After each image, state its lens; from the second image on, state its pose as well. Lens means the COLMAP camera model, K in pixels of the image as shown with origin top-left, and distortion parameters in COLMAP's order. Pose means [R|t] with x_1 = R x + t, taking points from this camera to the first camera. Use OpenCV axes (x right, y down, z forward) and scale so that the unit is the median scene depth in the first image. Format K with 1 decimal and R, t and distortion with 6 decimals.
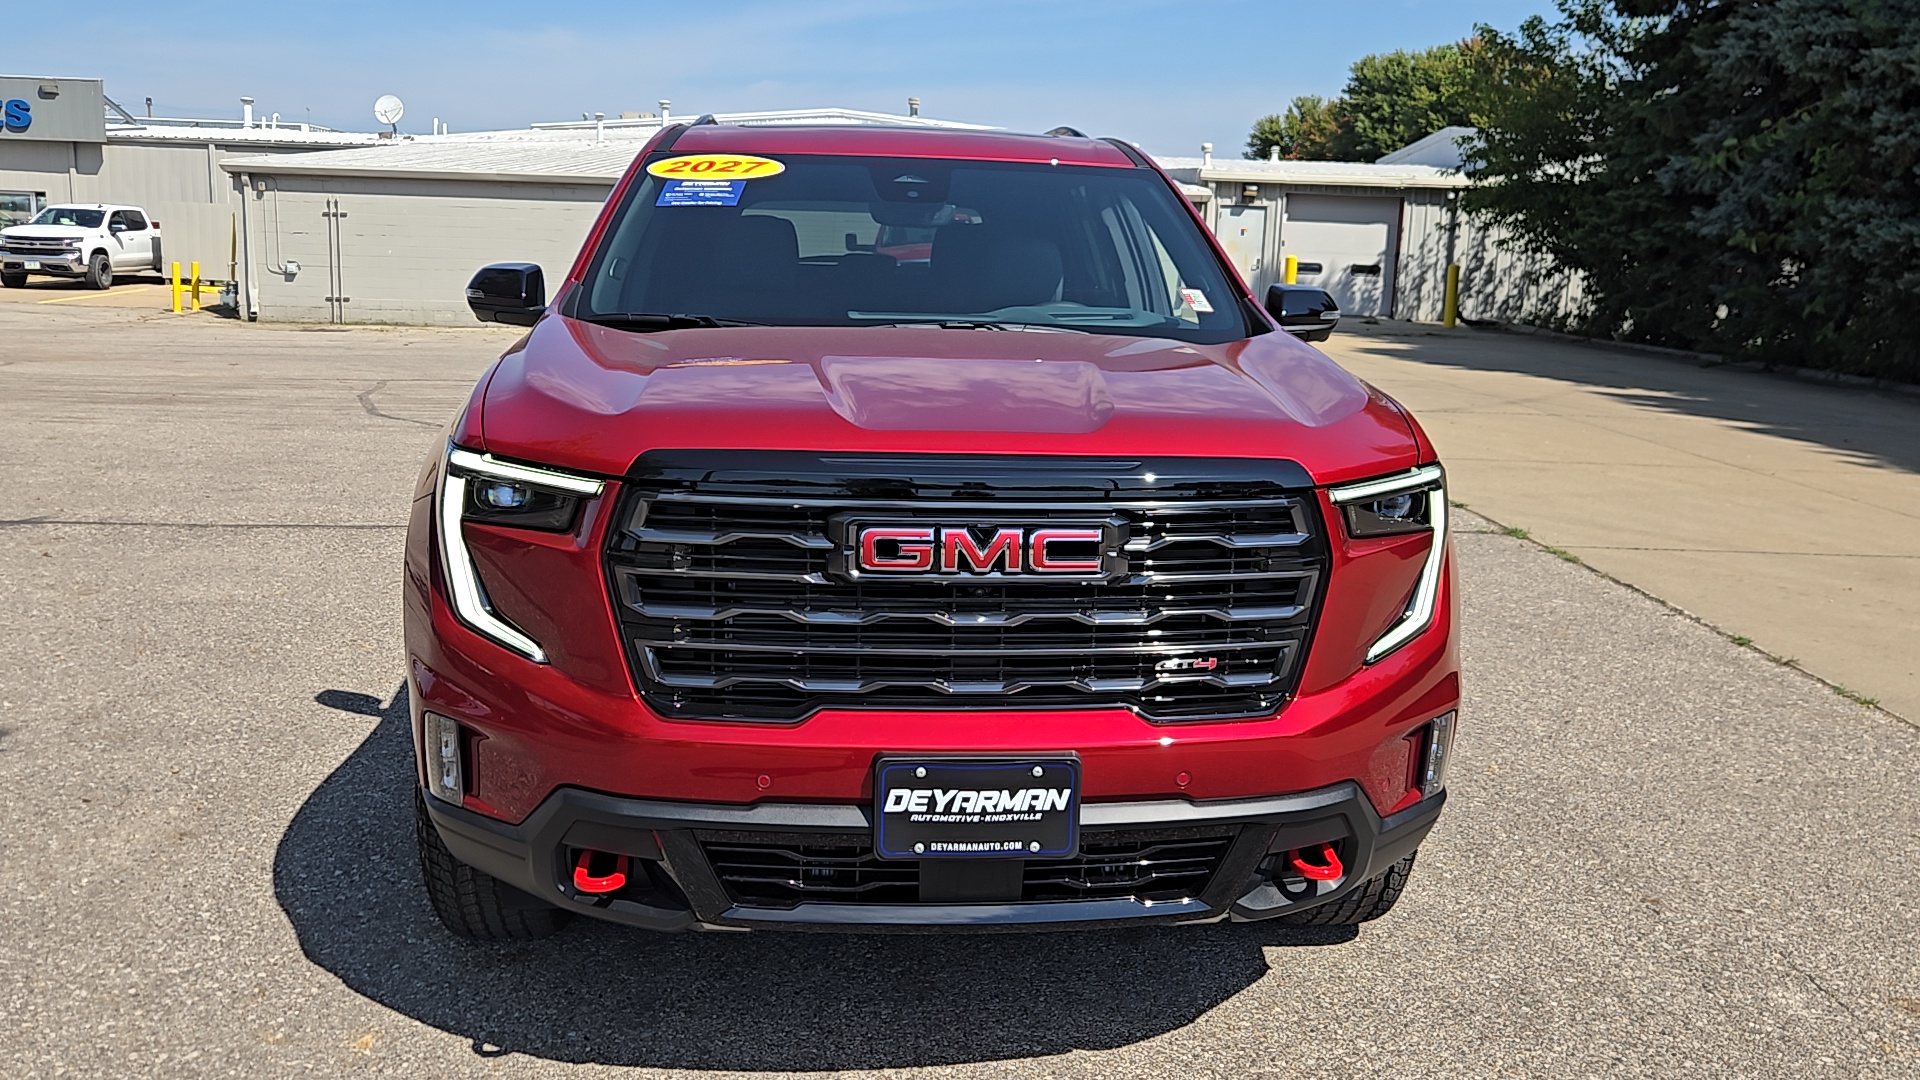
lens RADIAL K [[1606.0, 0, 950.4], [0, 1606.0, 532.5], [0, 0, 1]] dist [0.009006, -0.015936]
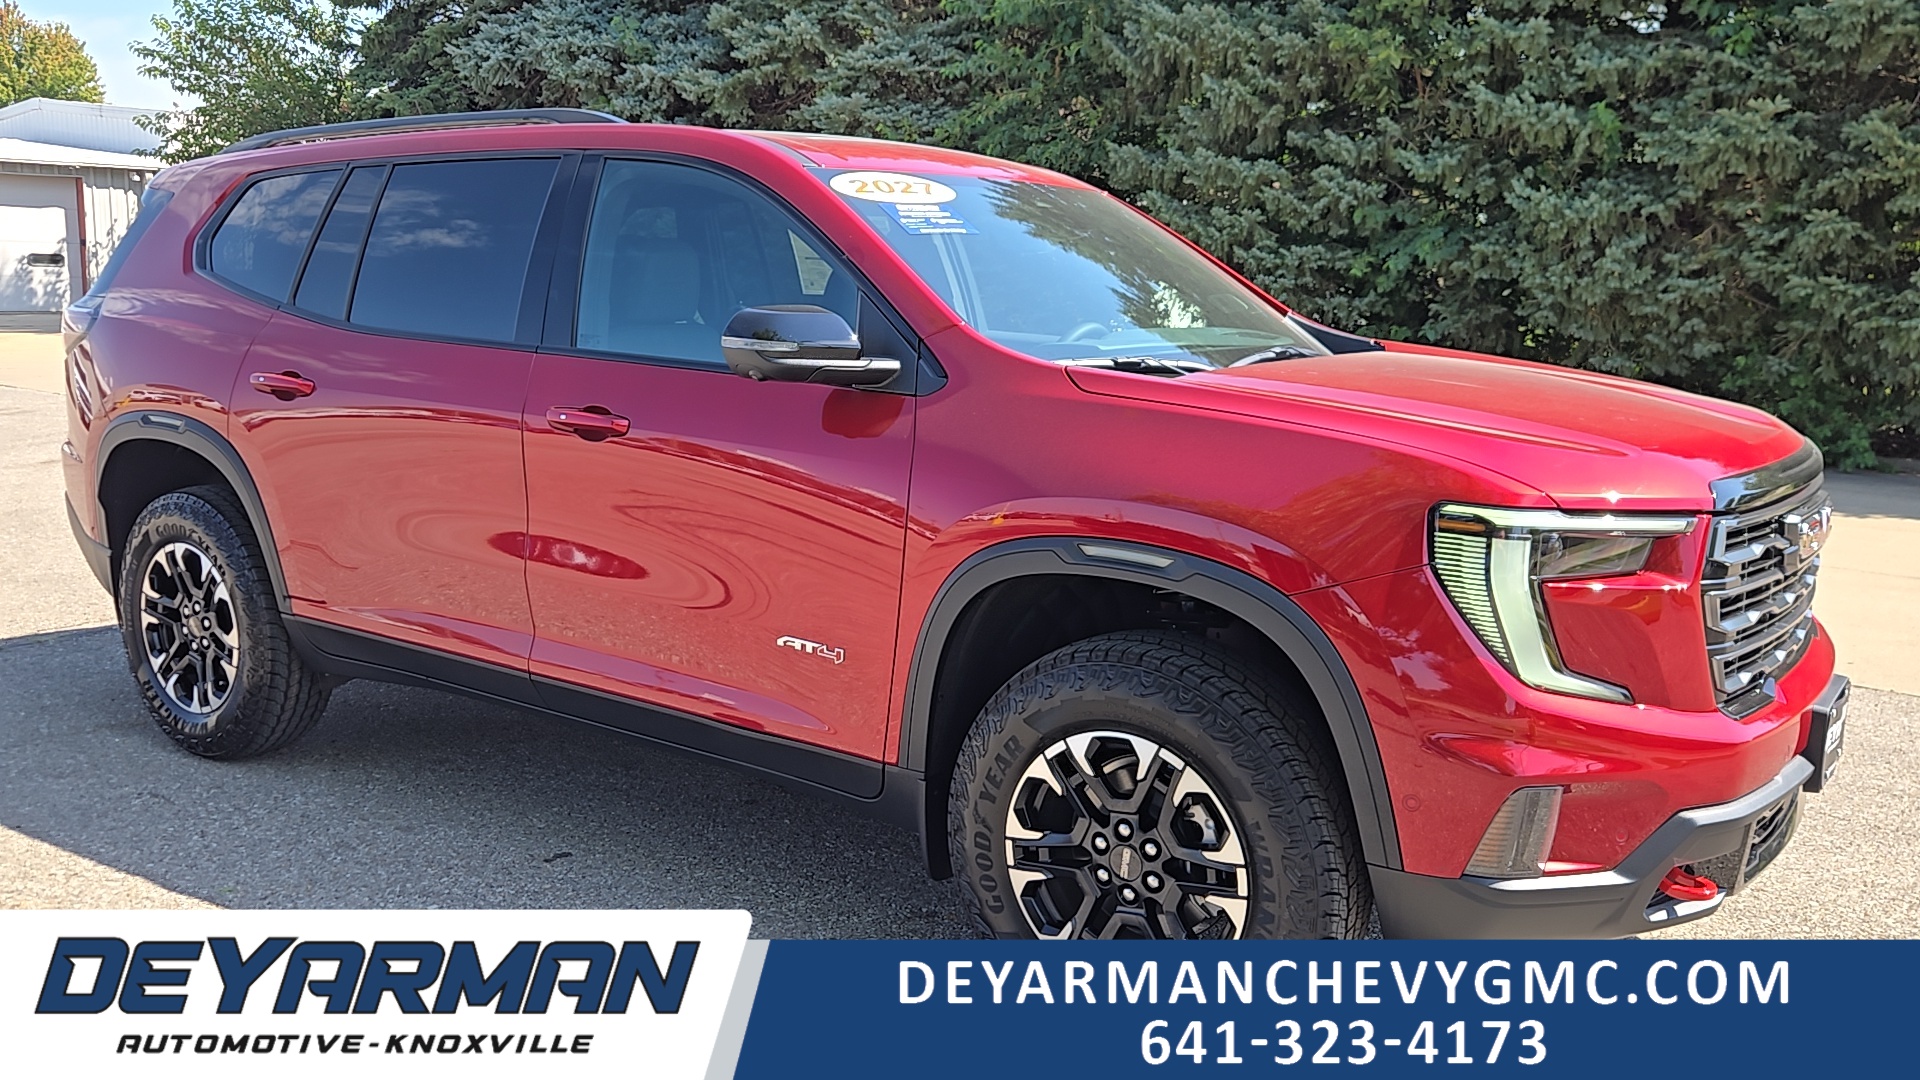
lens RADIAL K [[1606.0, 0, 954.9], [0, 1606.0, 531.7], [0, 0, 1]] dist [0.009006, -0.015936]
pose [[0.619671, -0.142122, 0.771887, -0.136271], [0.134181, 0.988173, 0.074225, -0.015660], [-0.773307, 0.057578, 0.631412, 0.072691]]
